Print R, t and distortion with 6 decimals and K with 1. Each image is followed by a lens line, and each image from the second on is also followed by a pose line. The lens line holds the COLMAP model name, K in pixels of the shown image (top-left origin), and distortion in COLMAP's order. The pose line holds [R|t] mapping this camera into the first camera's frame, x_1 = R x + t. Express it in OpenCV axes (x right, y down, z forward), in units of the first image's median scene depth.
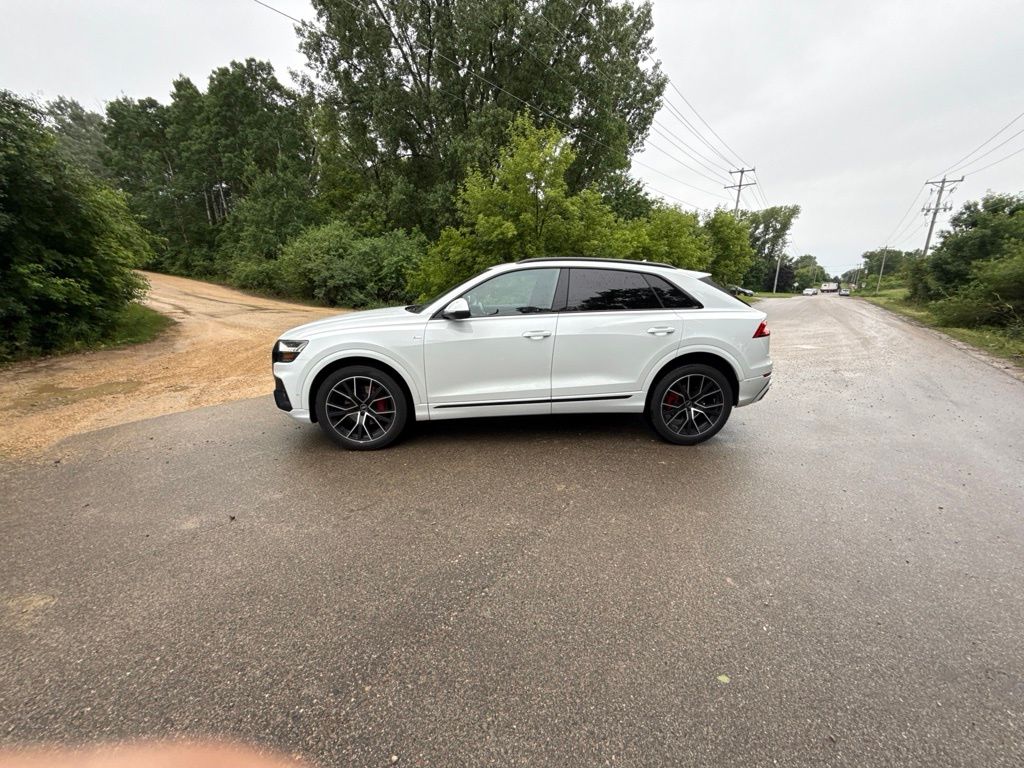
lens RADIAL K [[408.1, 0, 512.4], [0, 408.1, 381.5], [0, 0, 1]] dist [-0.001345, 0.000735]
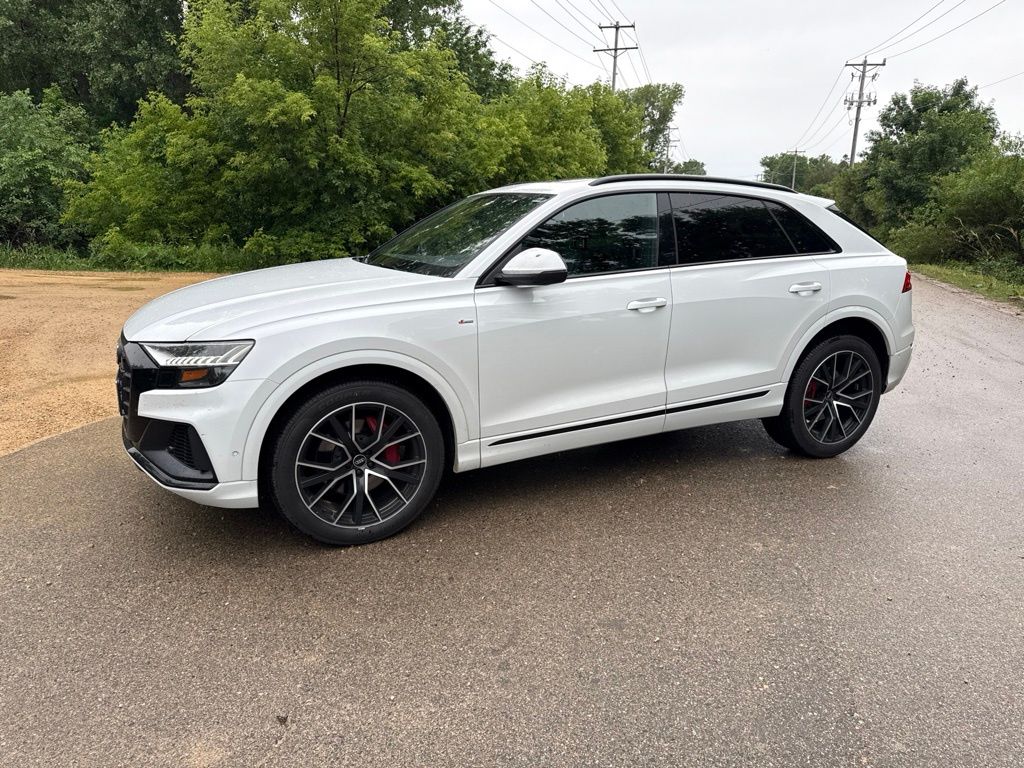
lens RADIAL K [[725.9, 0, 509.3], [0, 725.9, 386.1], [0, 0, 1]] dist [0.021041, -0.023435]
pose [[0.930877, -0.090193, 0.354025, -0.098835], [0.086544, 0.995904, 0.026163, -0.007656], [-0.354935, 0.006284, 0.934870, 0.013114]]
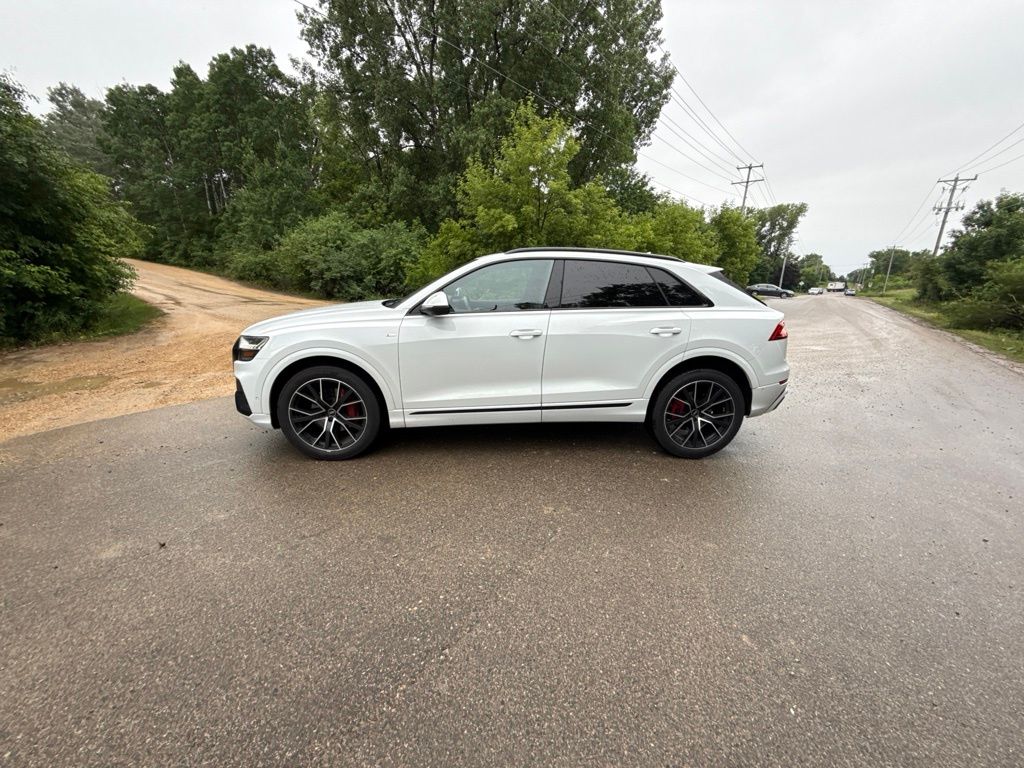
lens RADIAL K [[407.6, 0, 512.9], [0, 407.6, 382.8], [0, 0, 1]] dist [0.000188, 0.000052]
pose [[0.999893, 0.014219, -0.003431, 0.006687], [-0.014168, 0.999796, 0.014364, -0.003906], [0.003635, -0.014314, 0.999891, 0.021073]]
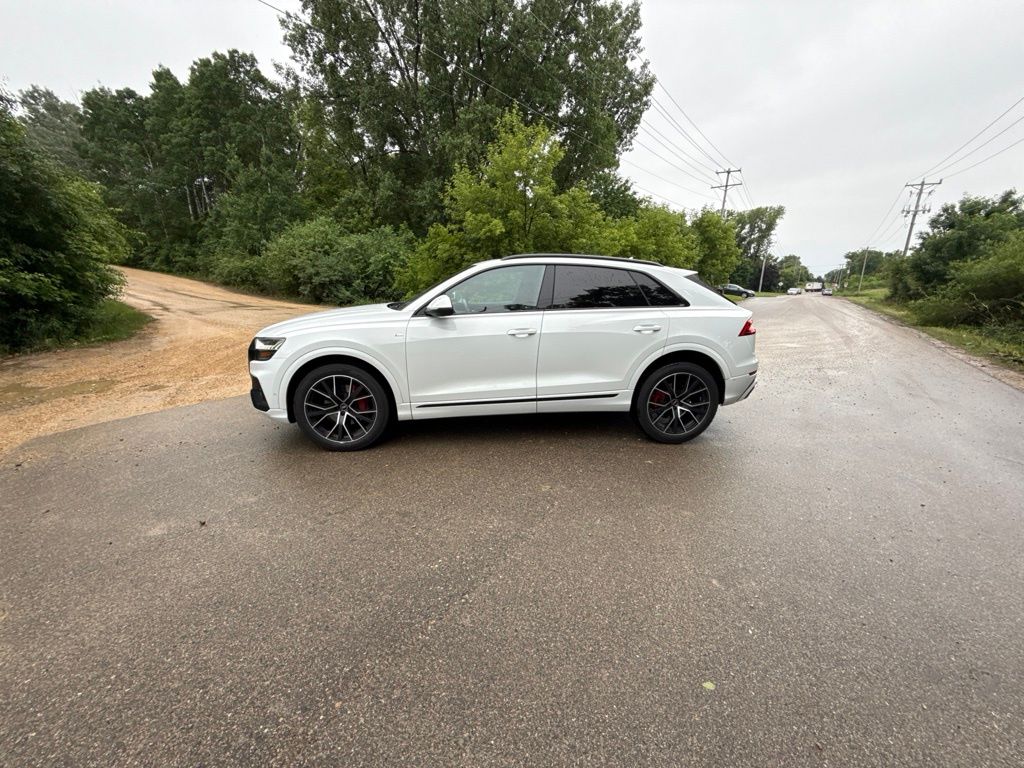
lens RADIAL K [[408.1, 0, 512.4], [0, 408.1, 381.5], [0, 0, 1]] dist [-0.001345, 0.000735]
pose [[0.999660, -0.001135, 0.026032, 0.002134], [0.001027, 0.999991, 0.004174, -0.000149], [-0.026037, -0.004146, 0.999652, 0.003627]]
